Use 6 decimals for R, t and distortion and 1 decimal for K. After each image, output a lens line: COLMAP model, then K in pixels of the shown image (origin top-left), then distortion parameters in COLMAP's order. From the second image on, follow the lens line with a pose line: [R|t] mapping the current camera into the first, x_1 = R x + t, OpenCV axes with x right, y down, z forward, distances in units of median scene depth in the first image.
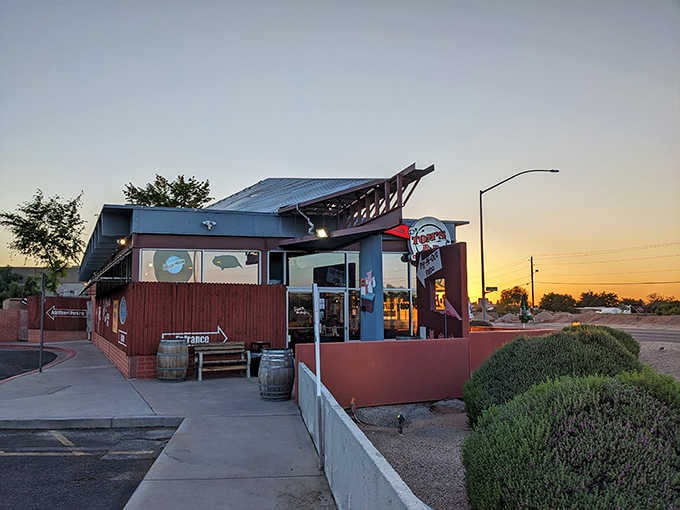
lens RADIAL K [[515.5, 0, 338.5], [0, 515.5, 266.5], [0, 0, 1]] dist [0.216845, -0.214373]
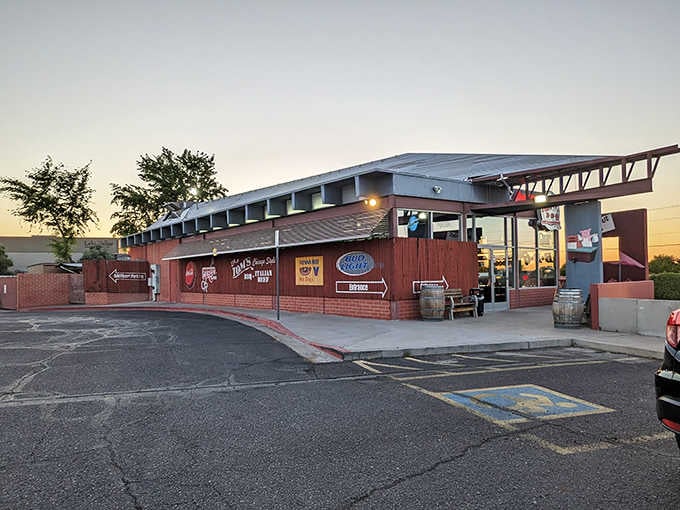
lens RADIAL K [[457.0, 0, 324.8], [0, 457.0, 278.5], [0, 0, 1]] dist [0.010603, 0.001223]
pose [[0.964495, -0.012942, 0.263784, -0.374150], [-0.006954, 0.997208, 0.074352, 0.021612], [-0.264010, -0.073547, 0.961712, 0.035472]]
